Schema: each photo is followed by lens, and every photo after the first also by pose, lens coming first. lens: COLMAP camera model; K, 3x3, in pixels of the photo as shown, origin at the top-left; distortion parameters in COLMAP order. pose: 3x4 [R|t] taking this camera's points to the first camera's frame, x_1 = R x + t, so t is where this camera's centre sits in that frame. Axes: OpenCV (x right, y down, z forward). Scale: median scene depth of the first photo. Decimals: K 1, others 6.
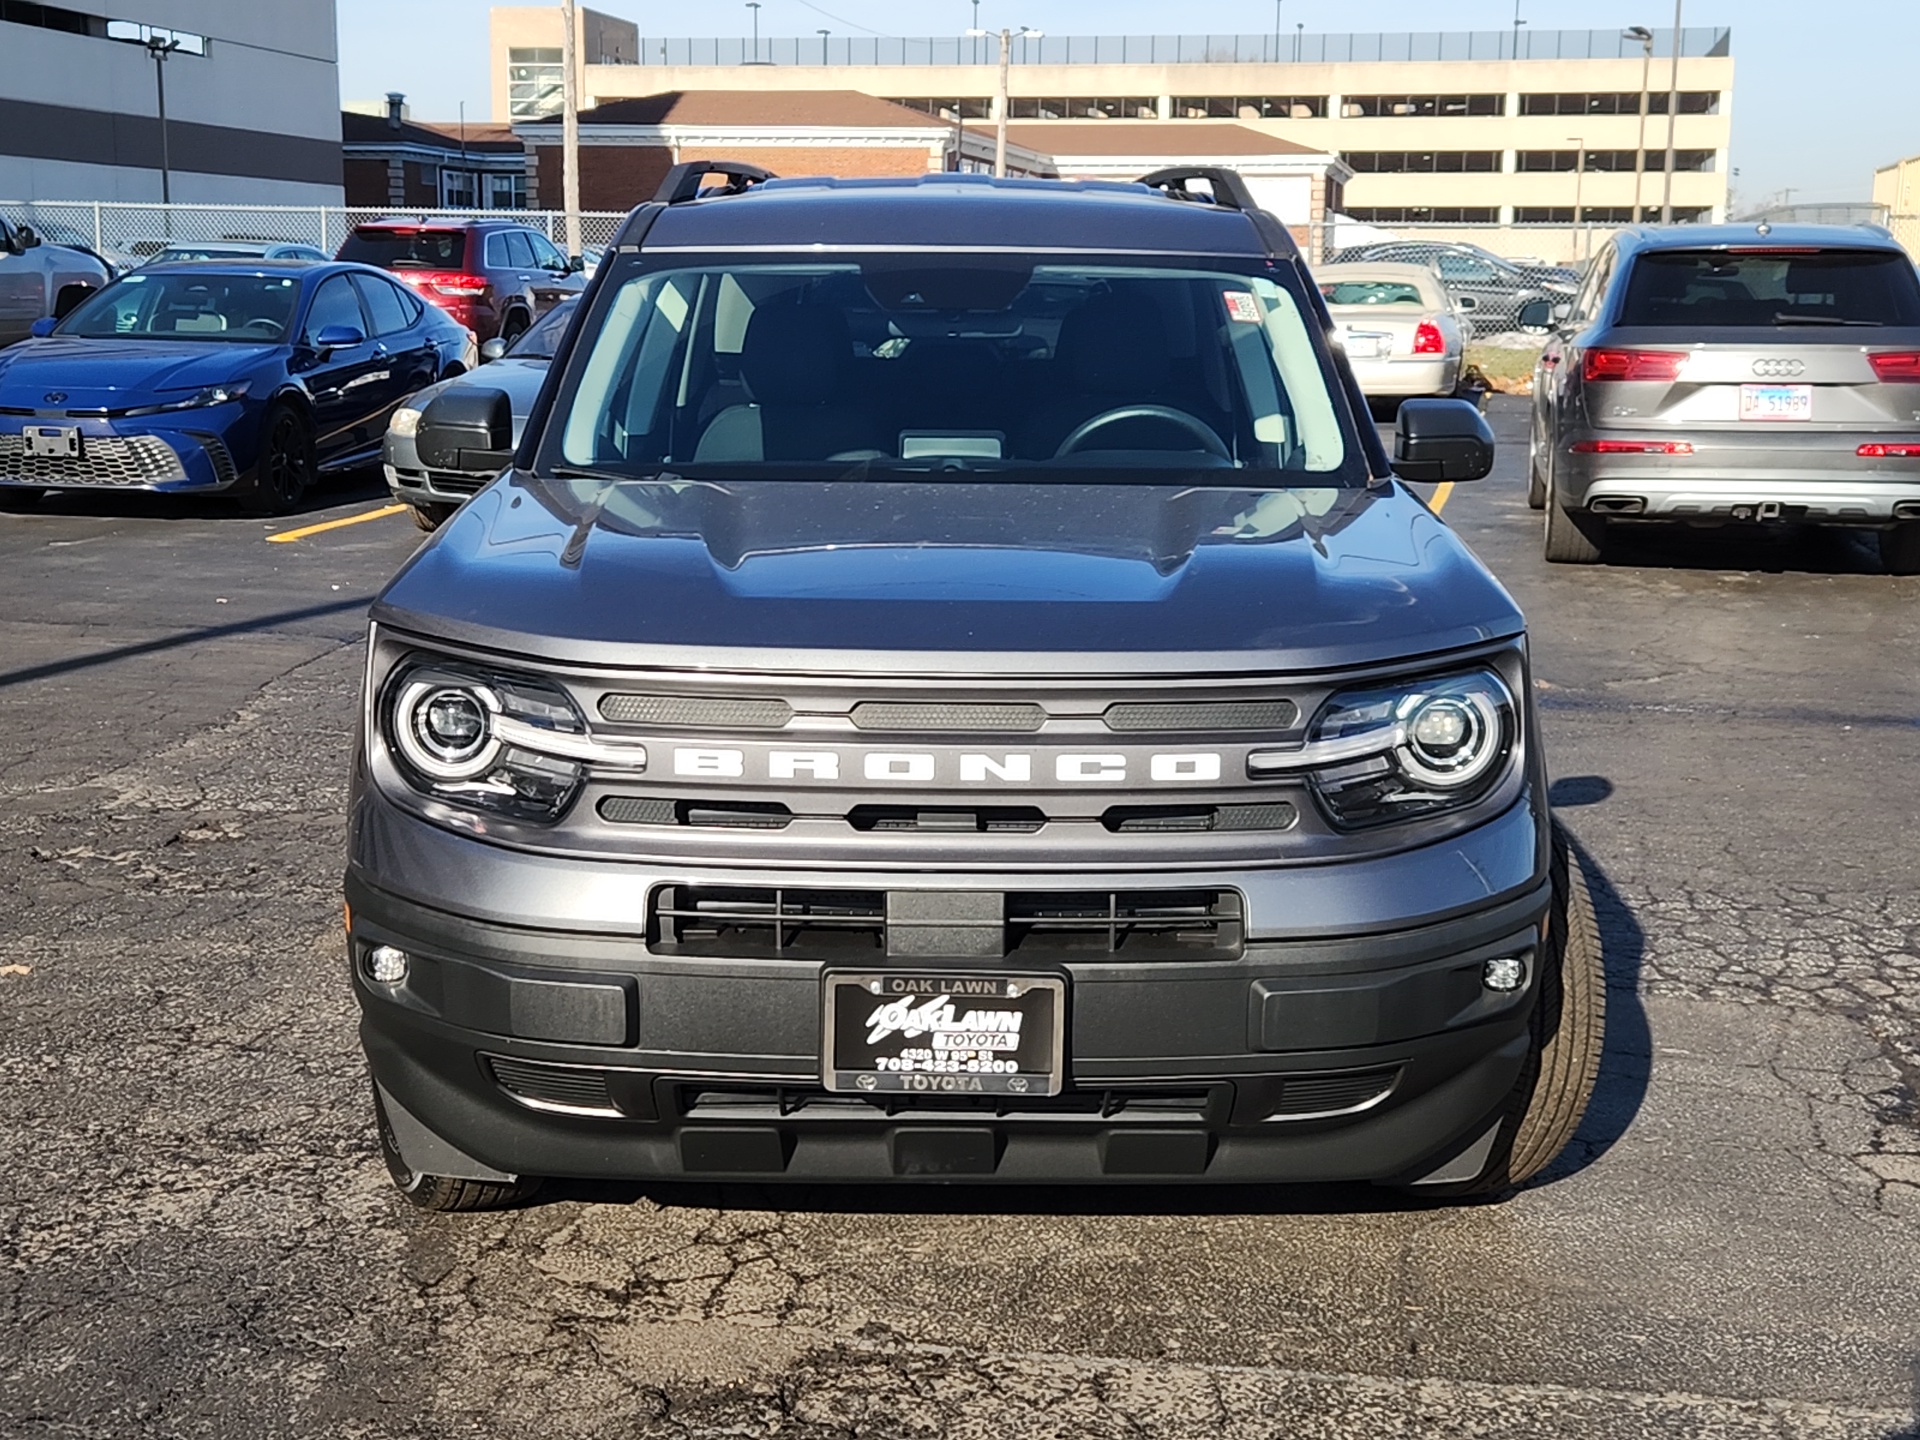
lens RADIAL K [[2143.8, 0, 958.6], [0, 2143.8, 690.9], [0, 0, 1]] dist [0.088482, -0.048483]
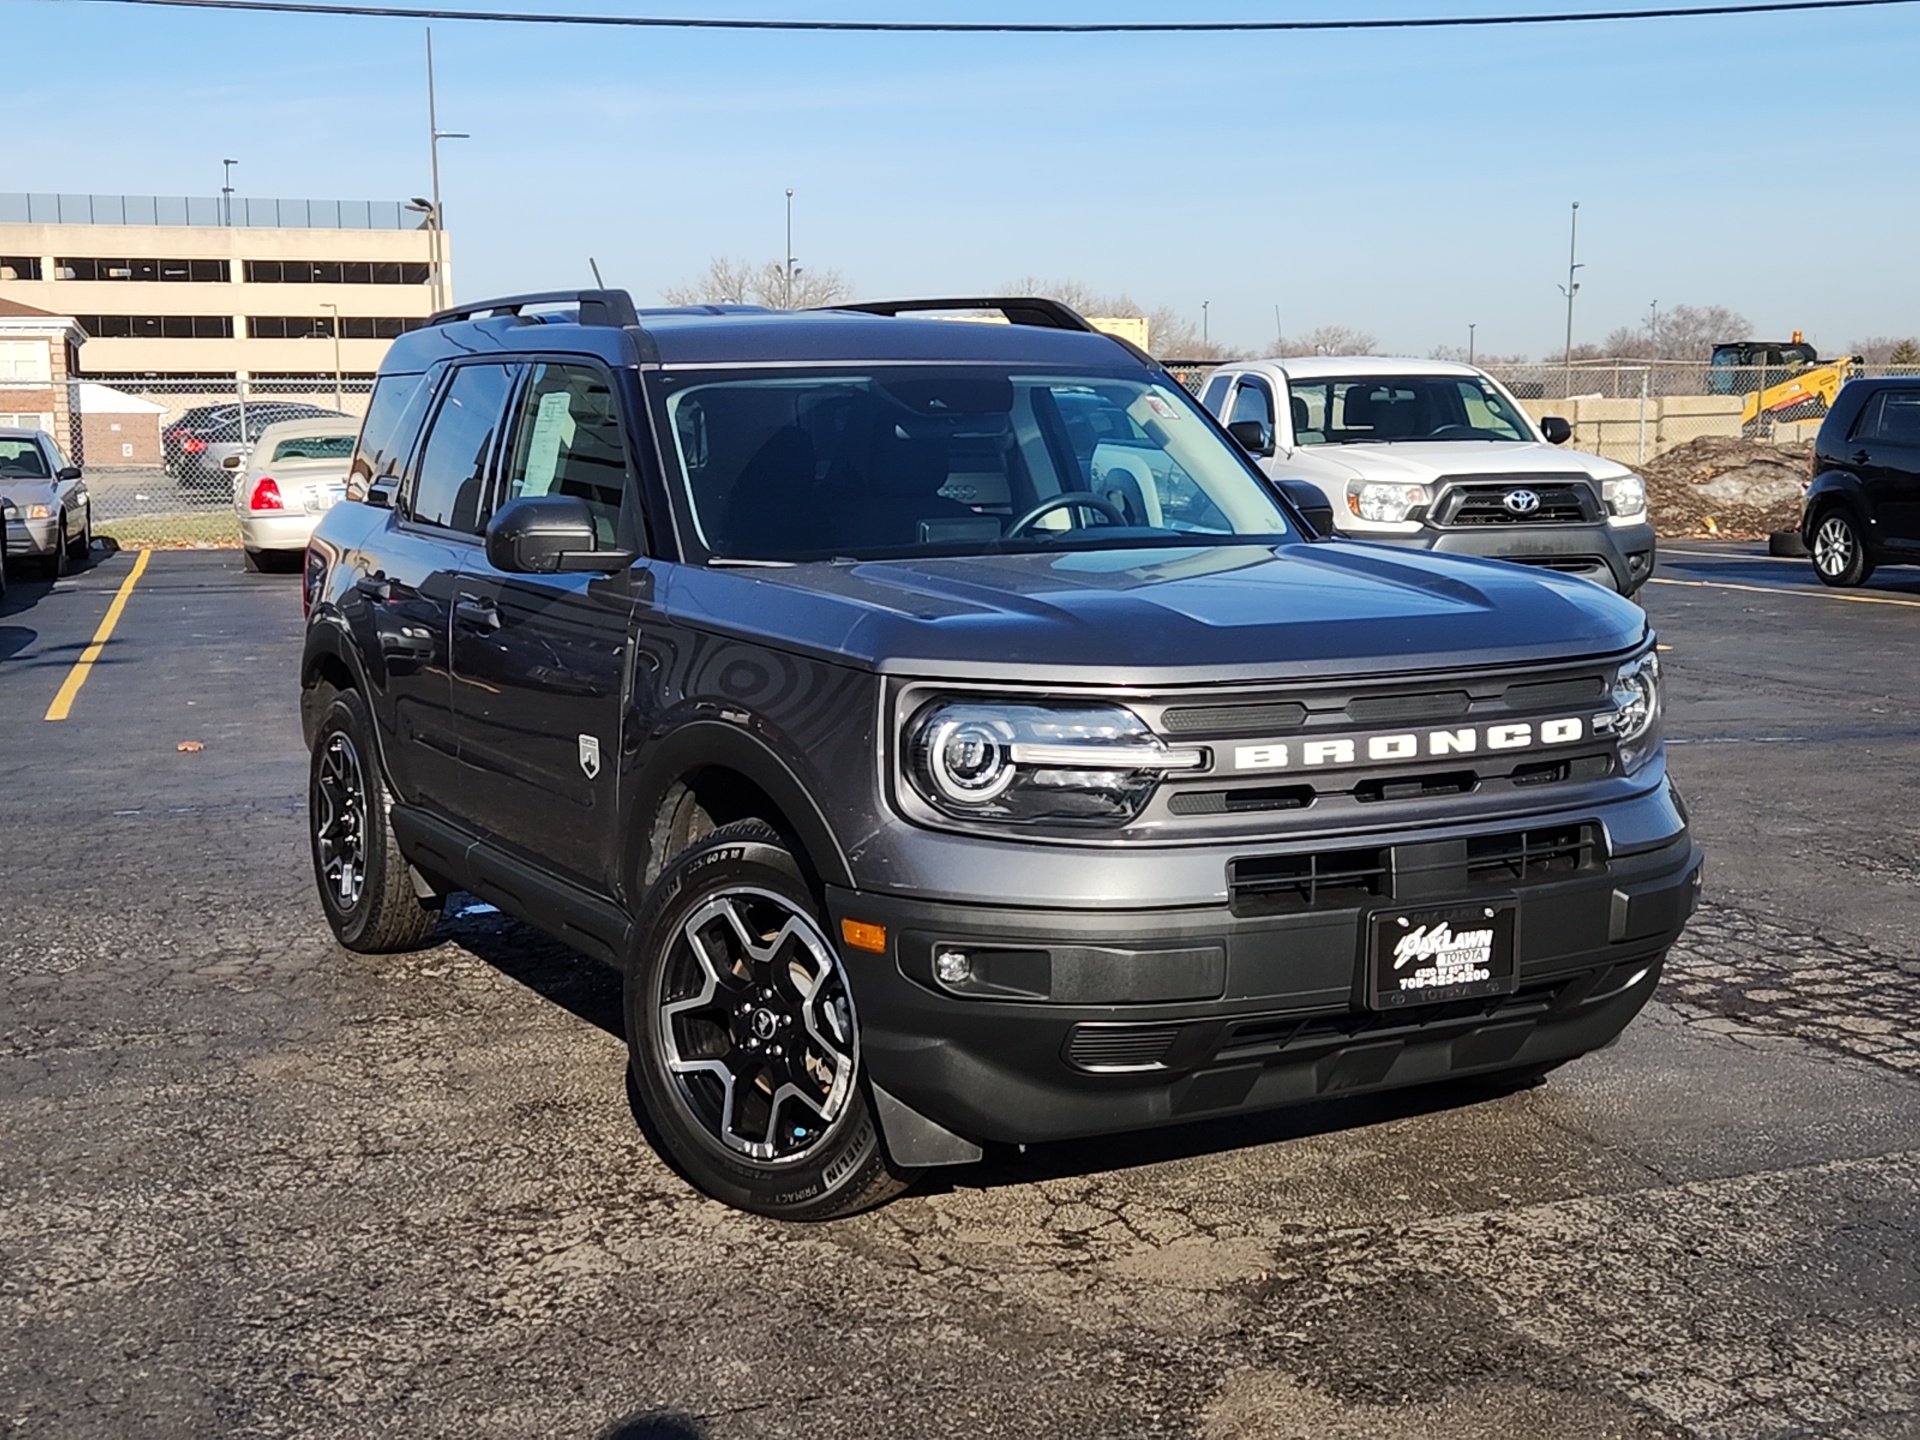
lens RADIAL K [[2058.3, 0, 960.0], [0, 2058.3, 720.0], [0, 0, 1]] dist [0.084804, -0.010114]
pose [[0.911025, -0.078259, 0.404857, -0.694500], [0.097259, 0.994905, -0.026540, 0.024947], [-0.400718, 0.063554, 0.913995, -0.010485]]
